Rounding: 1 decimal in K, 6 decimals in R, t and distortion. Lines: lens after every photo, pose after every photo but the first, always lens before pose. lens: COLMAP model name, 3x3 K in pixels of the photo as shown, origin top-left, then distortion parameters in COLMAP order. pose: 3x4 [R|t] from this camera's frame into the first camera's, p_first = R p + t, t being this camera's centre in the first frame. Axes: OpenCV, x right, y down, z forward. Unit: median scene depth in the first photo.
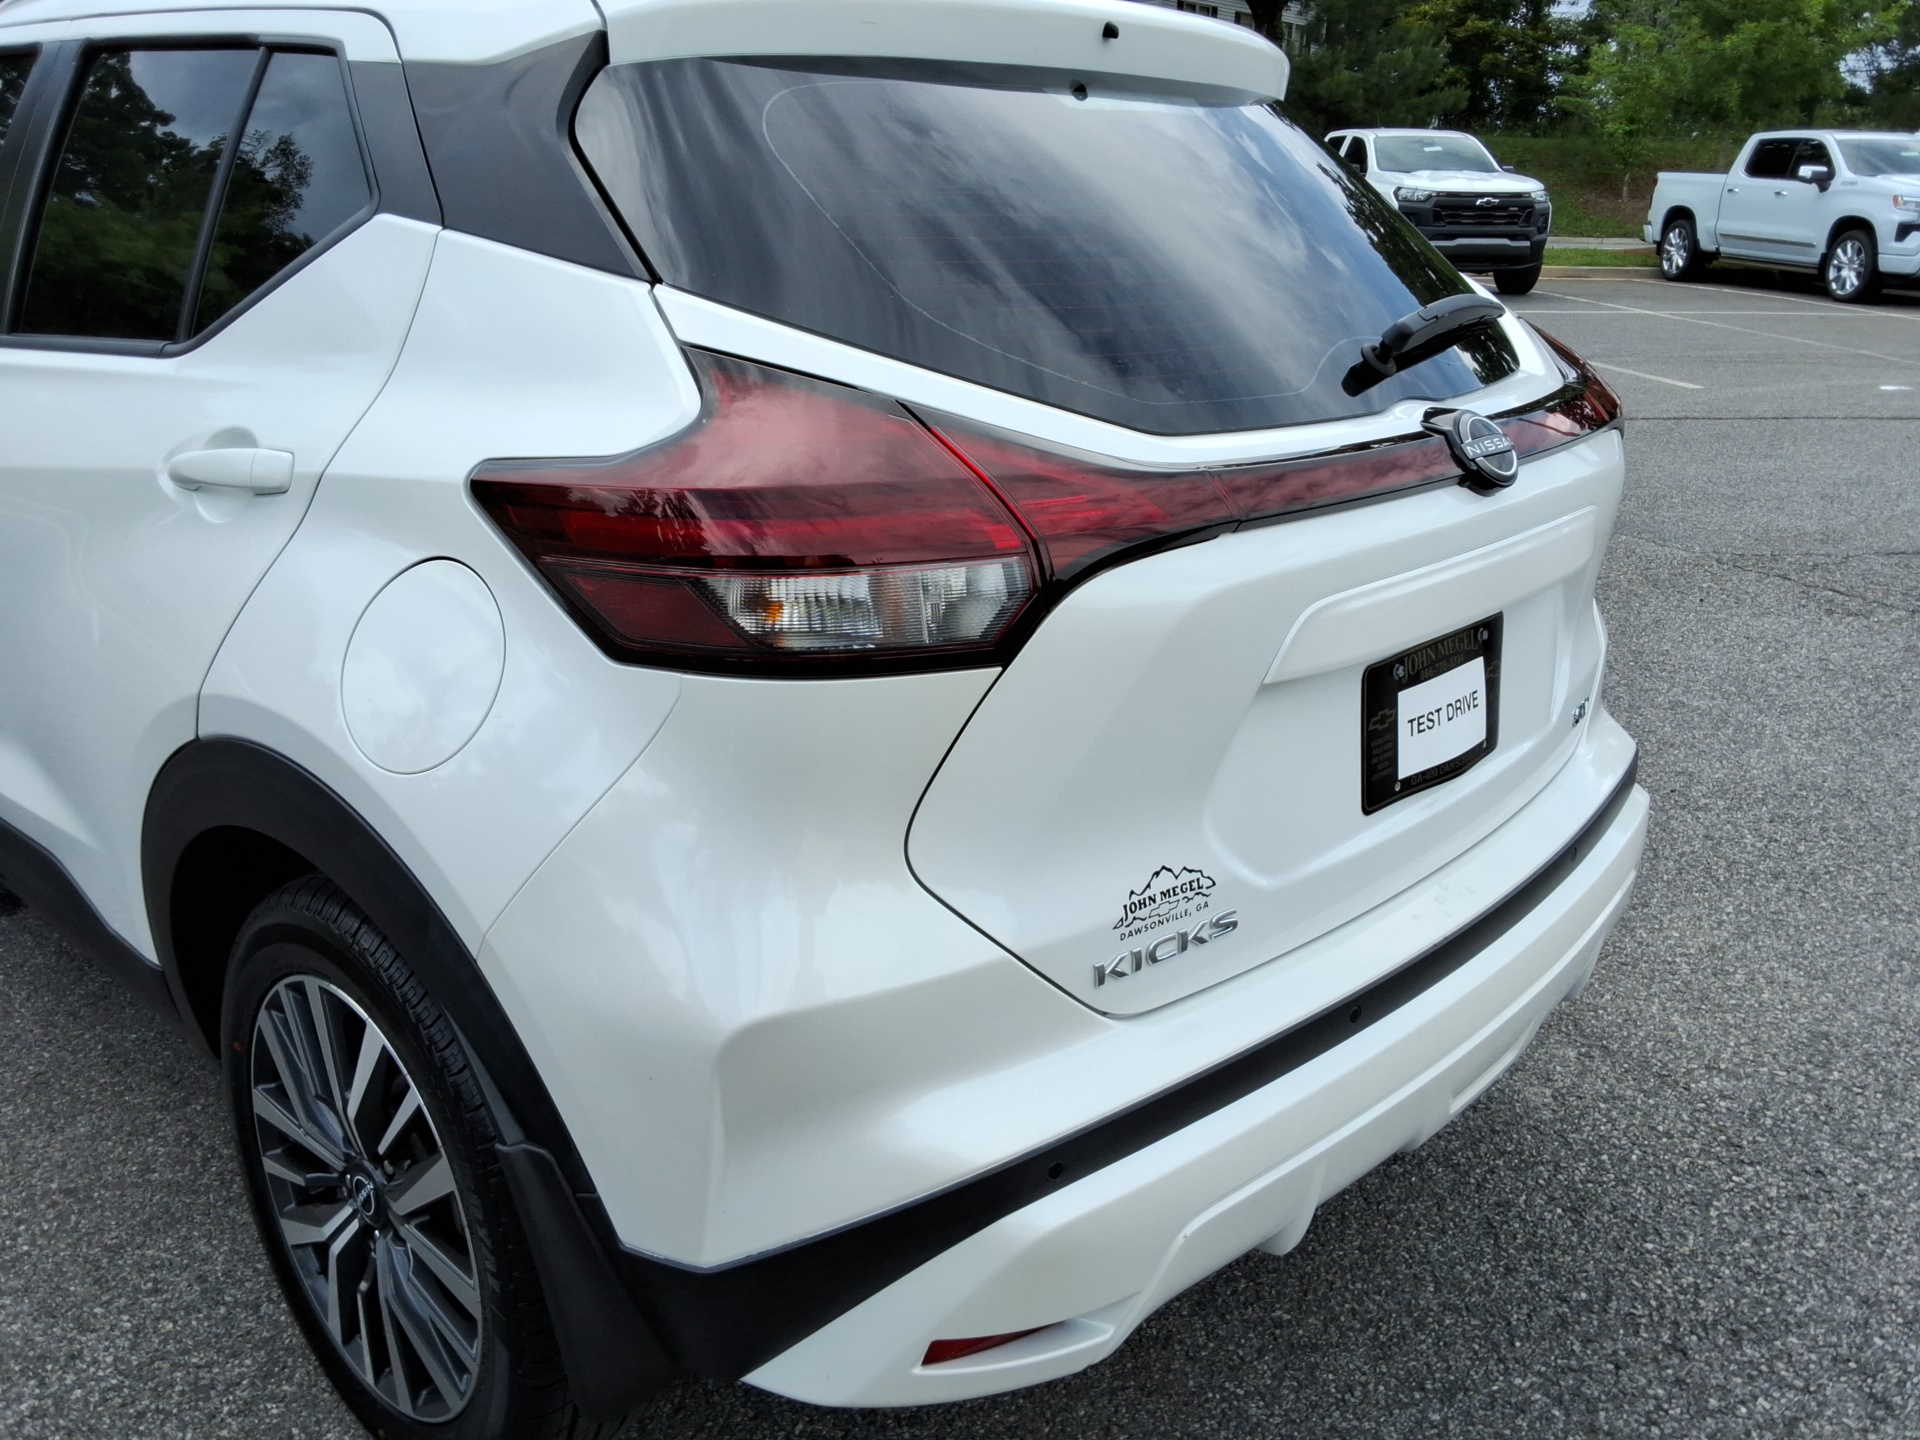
lens RADIAL K [[1529.5, 0, 976.3], [0, 1529.5, 712.1], [0, 0, 1]] dist [0.126139, -0.199502]
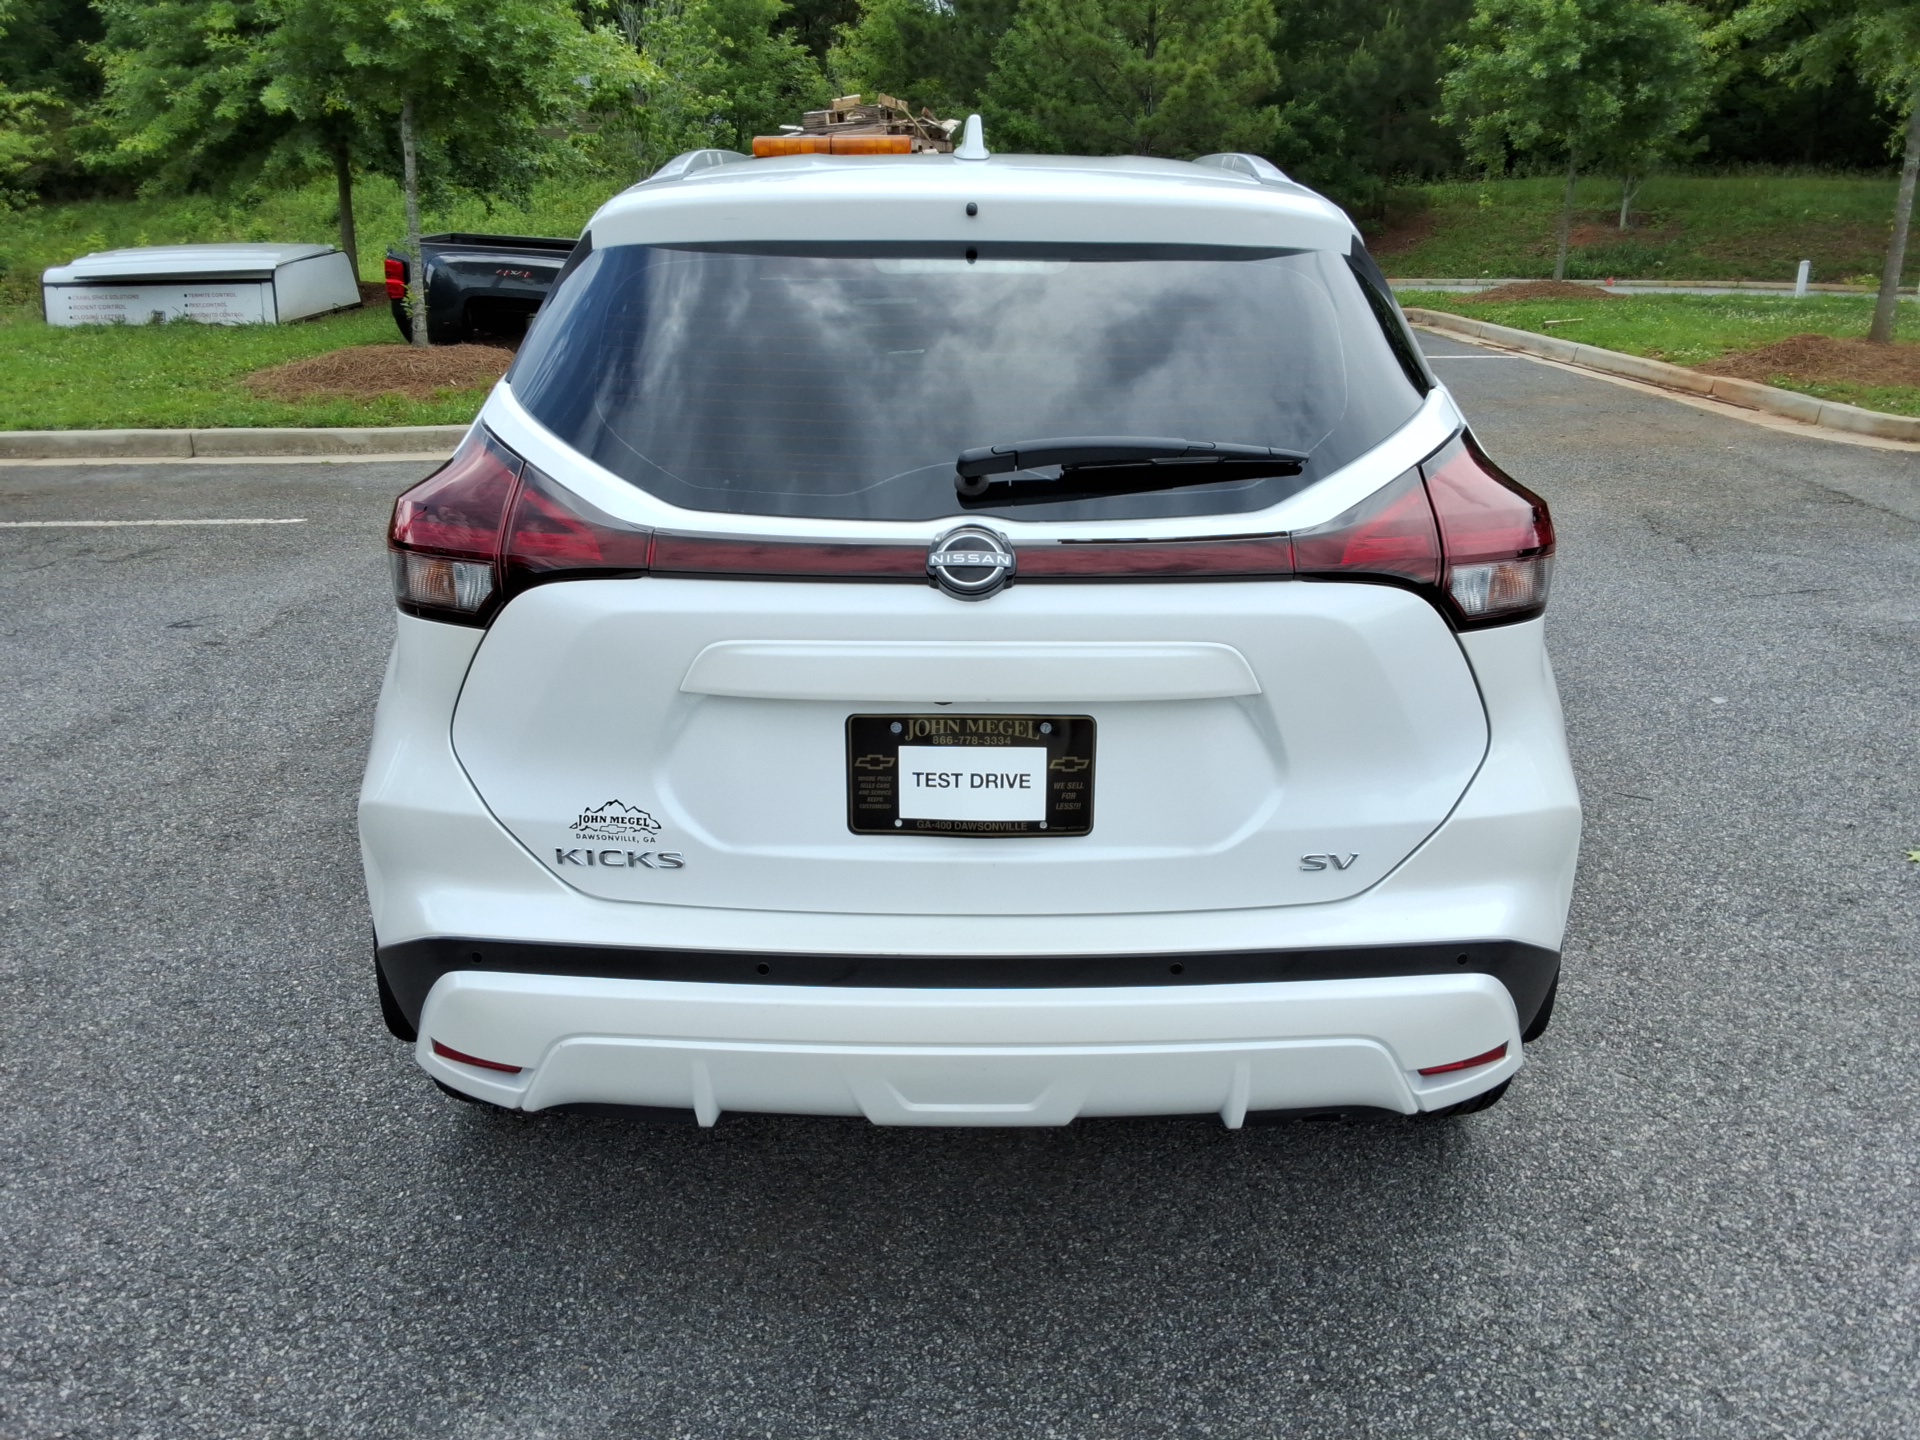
lens RADIAL K [[1523.3, 0, 973.3], [0, 1523.3, 712.6], [0, 0, 1]] dist [0.125507, -0.201192]
pose [[0.675033, 0.208952, -0.707580, 0.895231], [-0.235555, 0.969901, 0.061696, -0.097711], [0.699174, 0.125027, 0.703935, 0.136994]]
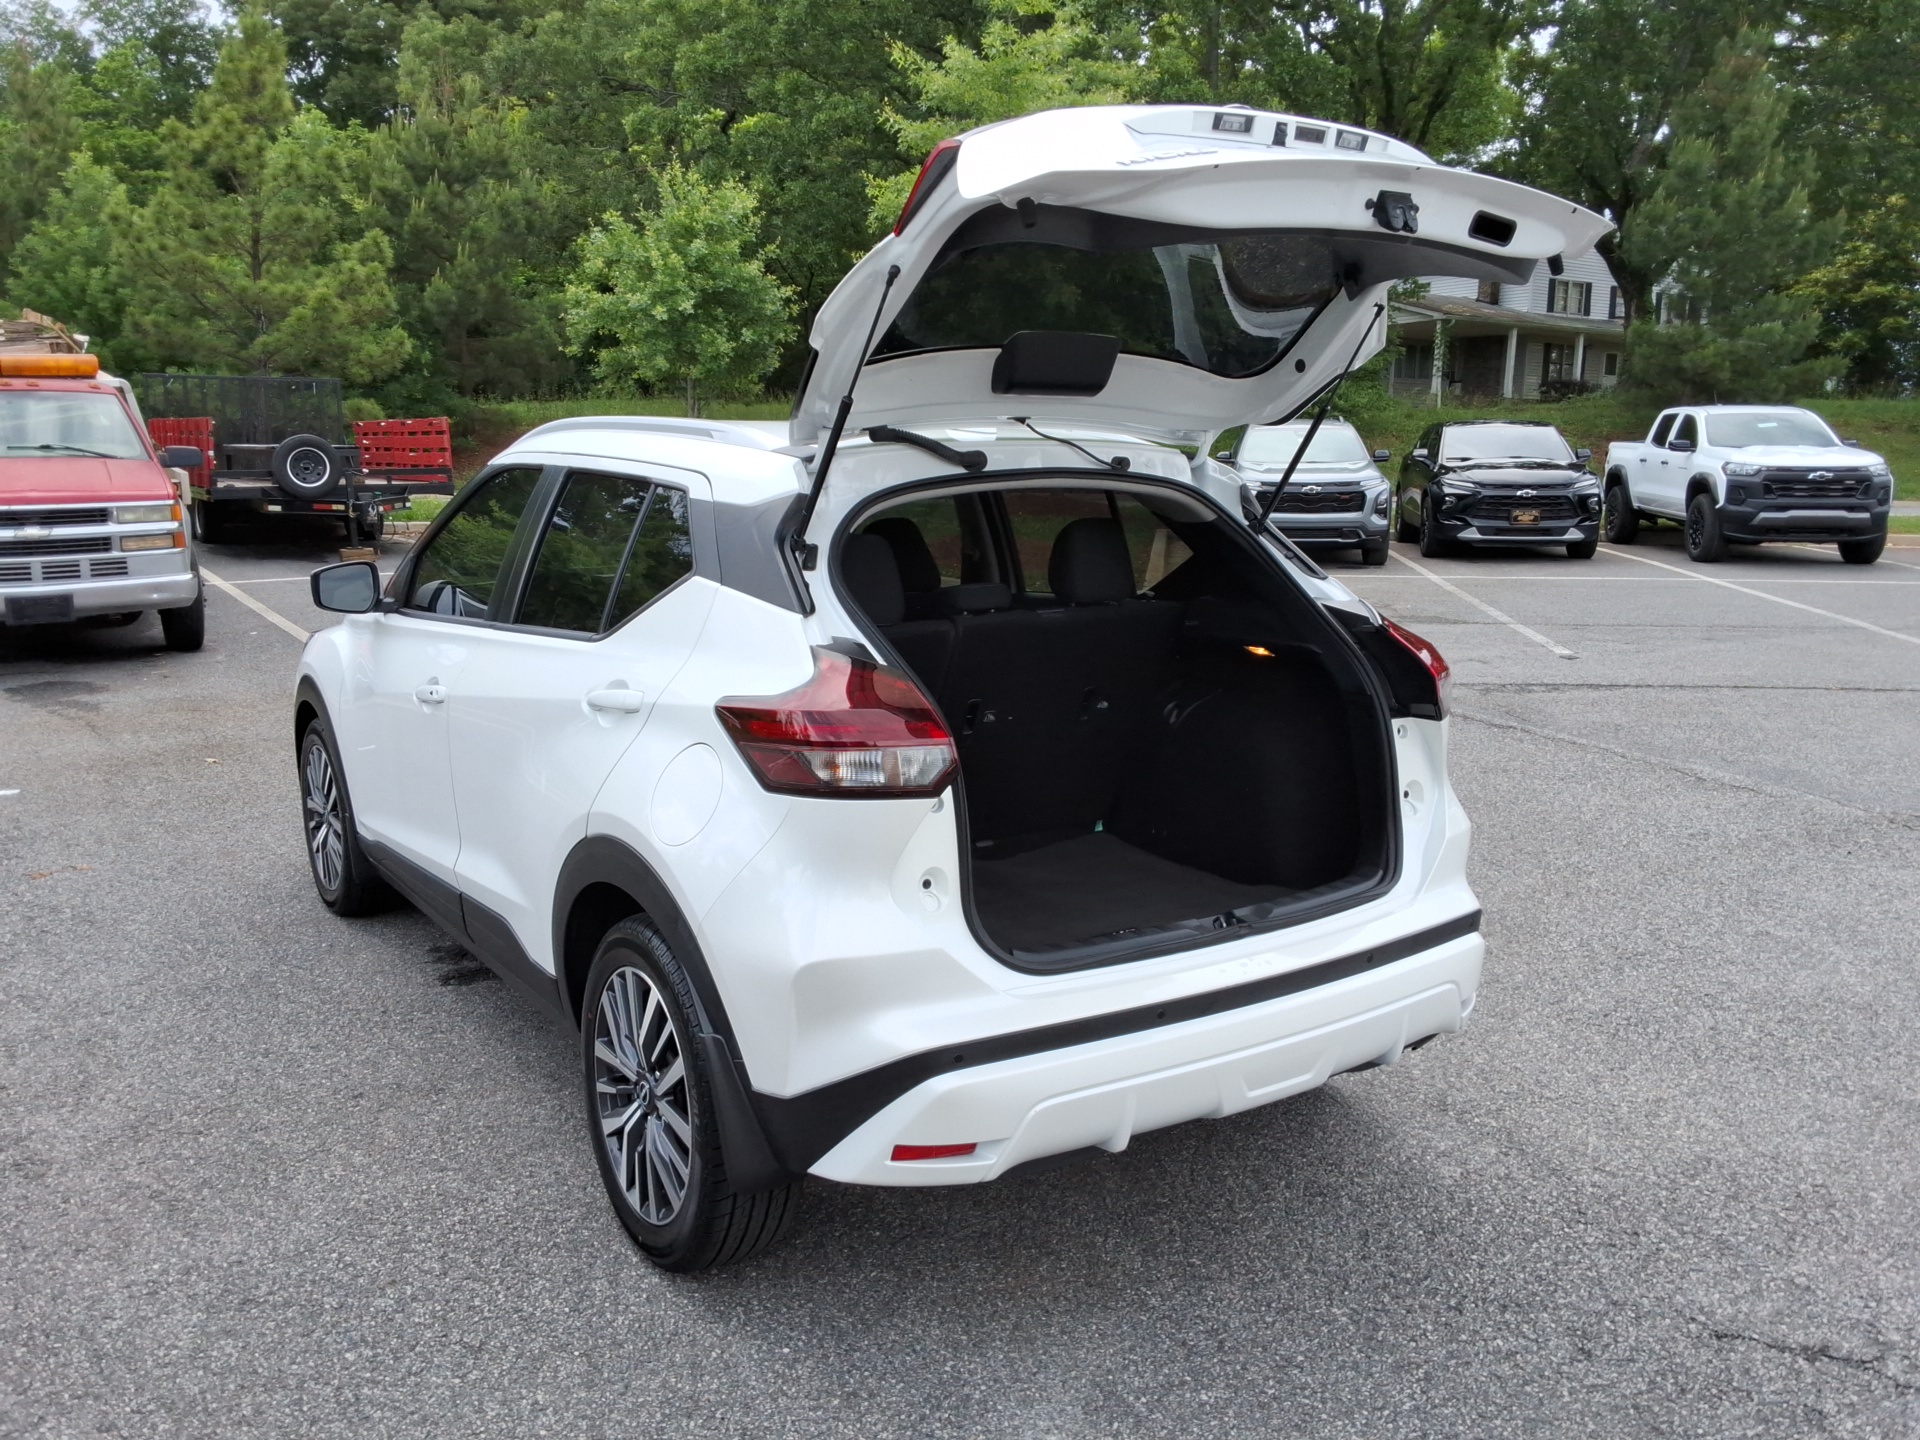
lens RADIAL K [[1529.5, 0, 976.3], [0, 1529.5, 712.1], [0, 0, 1]] dist [0.126139, -0.199502]
pose [[0.971909, 0.022966, -0.234233, 0.323393], [-0.060447, 0.986201, -0.154123, 0.100525], [0.227461, 0.163953, 0.959886, -0.586331]]
